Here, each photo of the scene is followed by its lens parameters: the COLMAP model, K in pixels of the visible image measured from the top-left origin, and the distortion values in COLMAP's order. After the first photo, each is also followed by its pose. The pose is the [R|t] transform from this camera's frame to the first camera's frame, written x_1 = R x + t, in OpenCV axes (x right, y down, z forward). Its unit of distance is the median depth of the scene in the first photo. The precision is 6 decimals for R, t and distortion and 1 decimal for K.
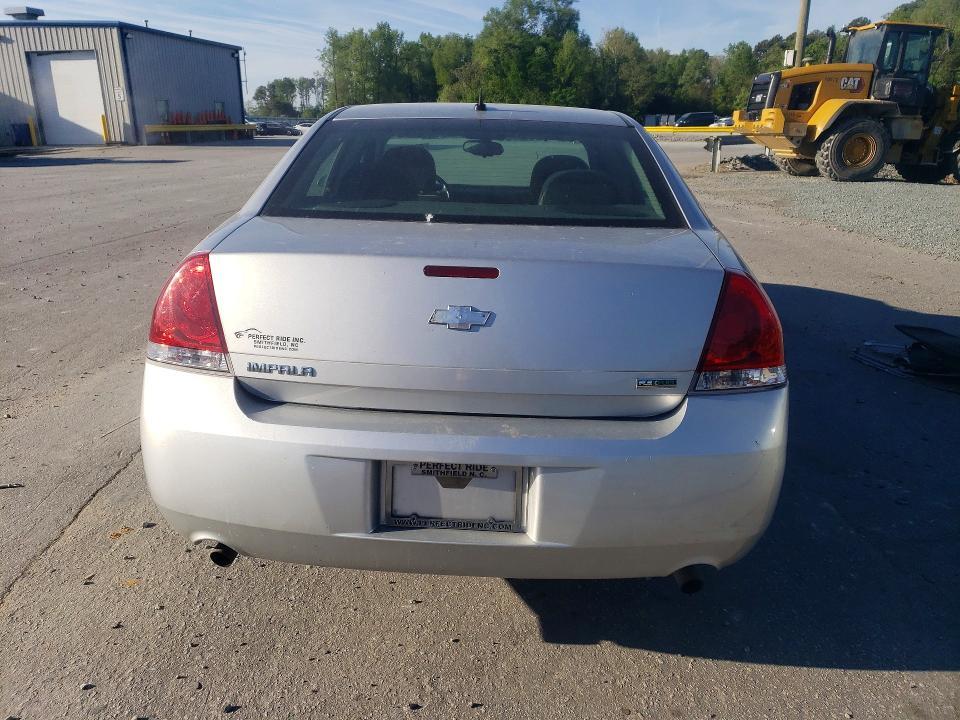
lens RADIAL K [[740.8, 0, 480.0], [0, 740.8, 360.0], [0, 0, 1]] dist [-0.001445, -0.006154]
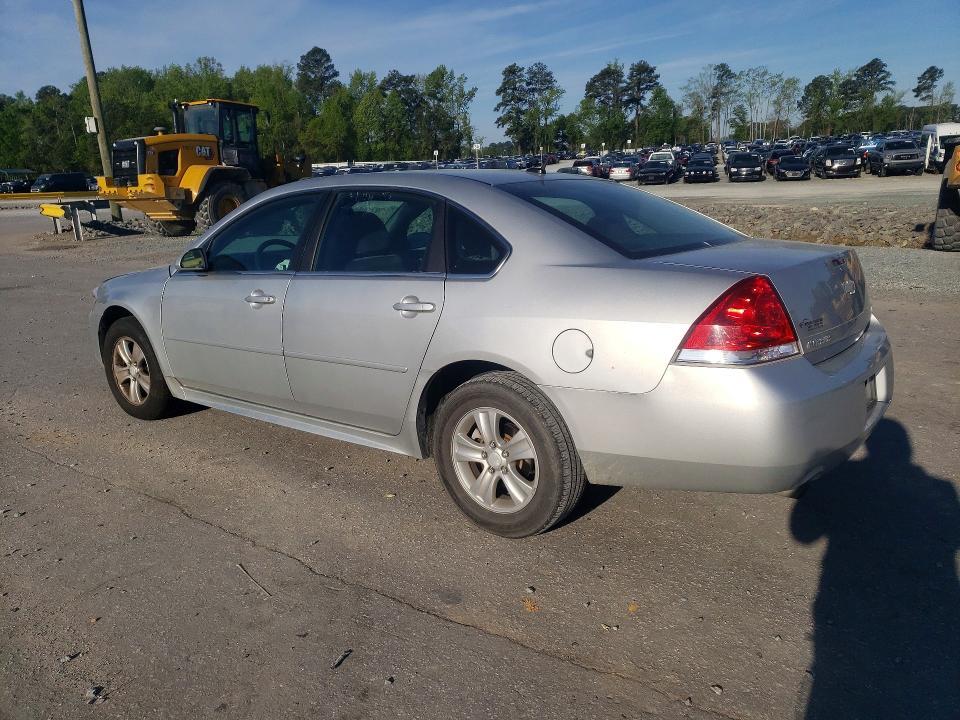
lens RADIAL K [[740.8, 0, 480.0], [0, 740.8, 360.0], [0, 0, 1]] dist [-0.001445, -0.006154]
pose [[0.547903, -0.210830, 0.809539, -0.239019], [0.274499, 0.959449, 0.064088, -0.030204], [-0.790223, 0.187103, 0.583557, 0.079770]]
